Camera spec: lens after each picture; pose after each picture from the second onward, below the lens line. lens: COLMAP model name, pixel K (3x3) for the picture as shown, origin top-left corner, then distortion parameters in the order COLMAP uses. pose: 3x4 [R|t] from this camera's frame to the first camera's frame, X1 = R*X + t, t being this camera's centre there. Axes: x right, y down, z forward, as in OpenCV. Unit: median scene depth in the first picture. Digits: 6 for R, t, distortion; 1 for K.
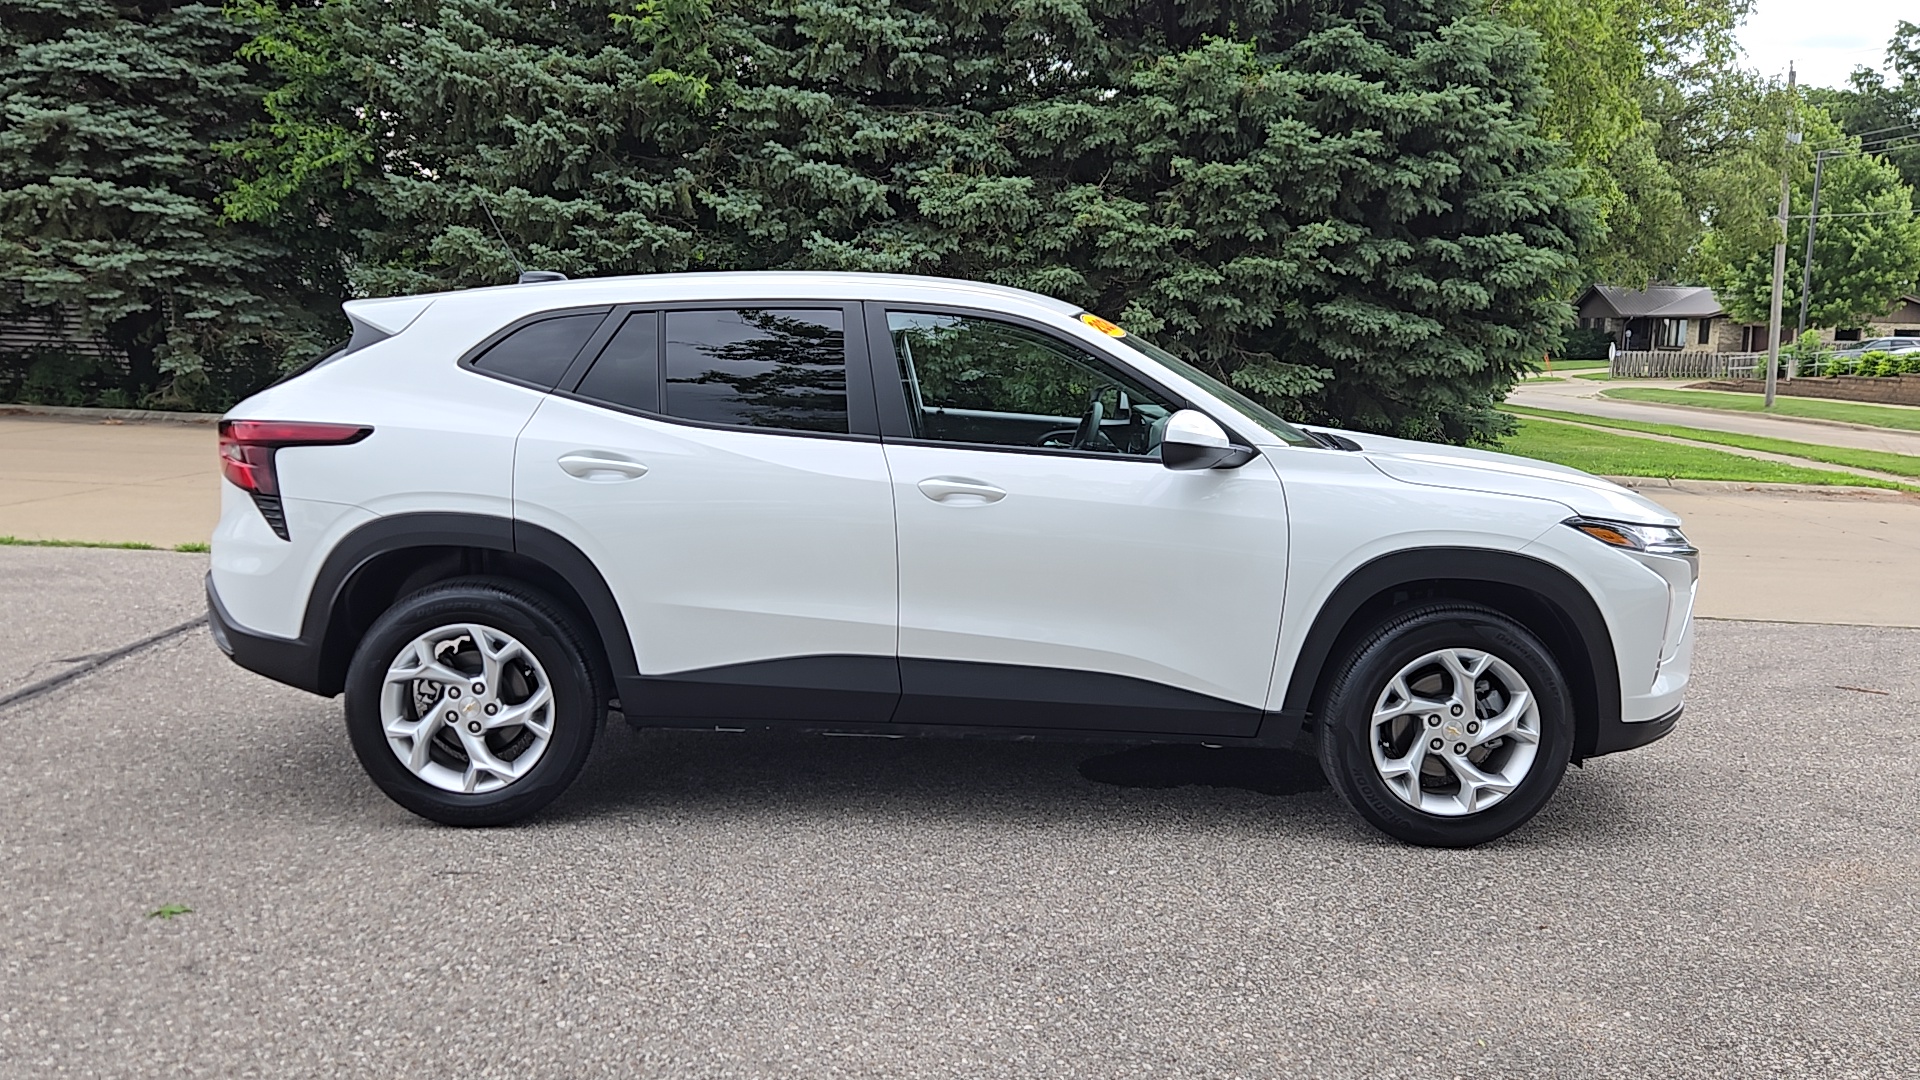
lens RADIAL K [[1647.8, 0, 960.7], [0, 1647.8, 540.2], [0, 0, 1]] dist [-0.002358, 0.006943]
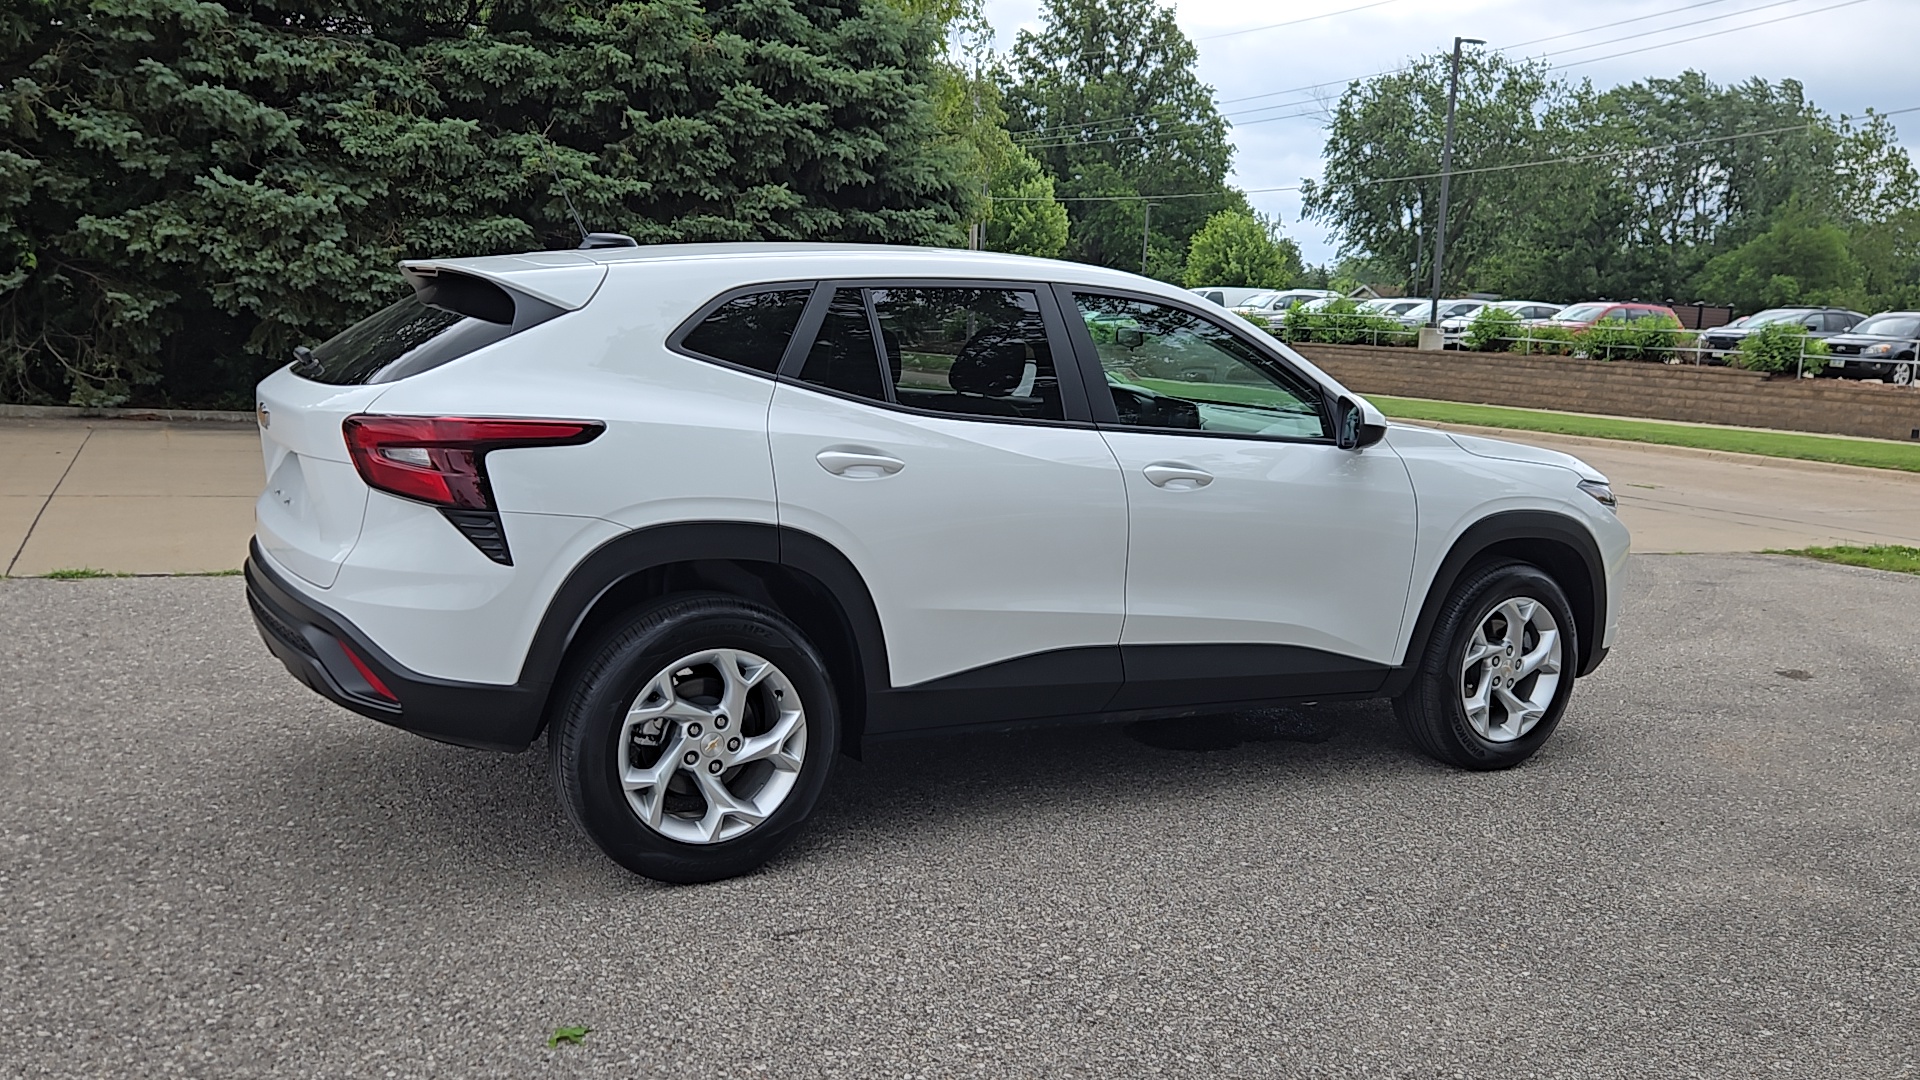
lens RADIAL K [[1647.8, 0, 960.7], [0, 1647.8, 540.2], [0, 0, 1]] dist [-0.002358, 0.006943]
pose [[0.868539, -0.051761, 0.492911, -0.602738], [0.038052, 0.998560, 0.037809, -0.033319], [-0.494159, -0.014082, 0.869258, 0.183332]]
